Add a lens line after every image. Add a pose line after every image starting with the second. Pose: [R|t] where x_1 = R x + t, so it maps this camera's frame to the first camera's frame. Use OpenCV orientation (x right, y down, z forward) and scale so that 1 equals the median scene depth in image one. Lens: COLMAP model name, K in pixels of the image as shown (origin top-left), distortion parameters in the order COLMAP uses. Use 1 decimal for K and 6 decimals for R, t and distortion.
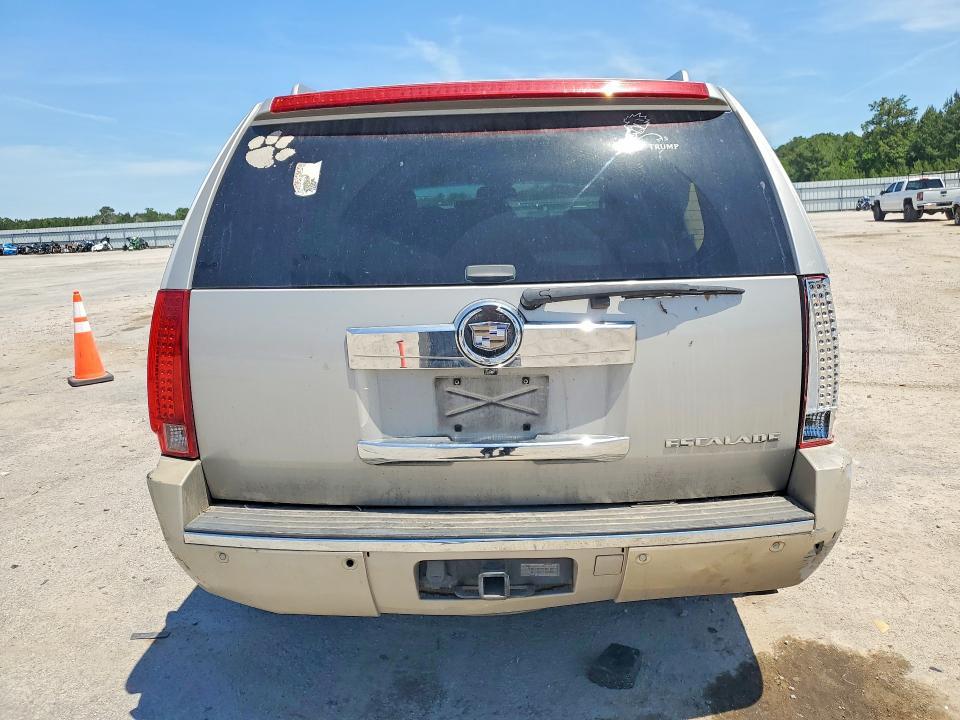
lens RADIAL K [[785.5, 0, 473.4], [0, 785.5, 359.6], [0, 0, 1]] dist [0.048723, 0.004380]
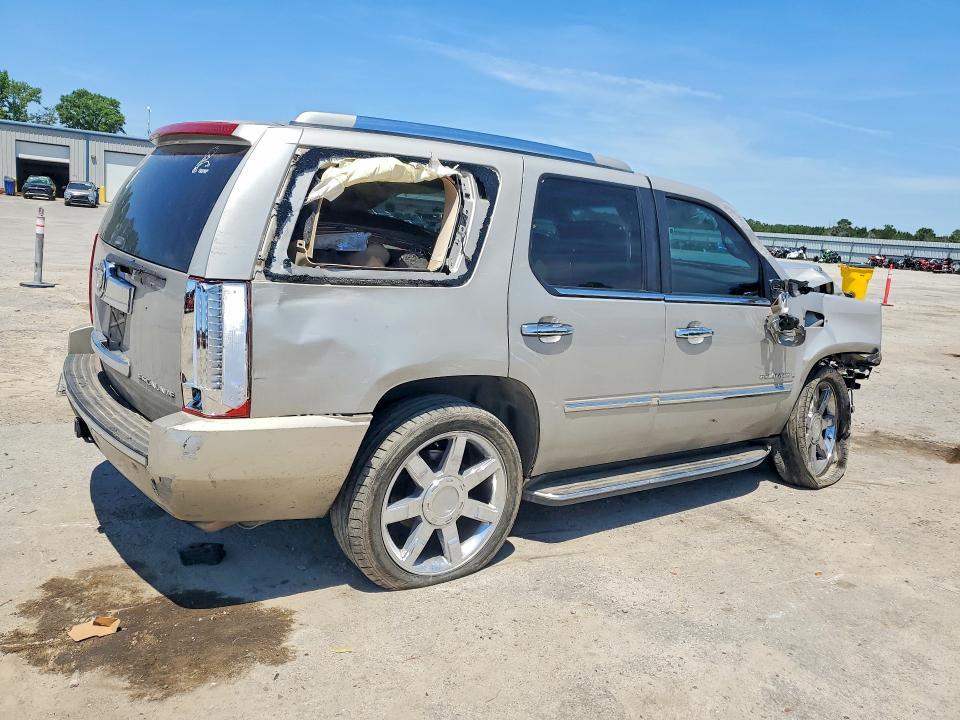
lens RADIAL K [[785.5, 0, 472.4], [0, 785.5, 369.1], [0, 0, 1]] dist [0.048723, 0.004380]
pose [[0.578181, 0.257330, -0.774266, 0.129183], [-0.259724, 0.957646, 0.124329, -0.017690], [0.773466, 0.129210, 0.620528, 0.045522]]
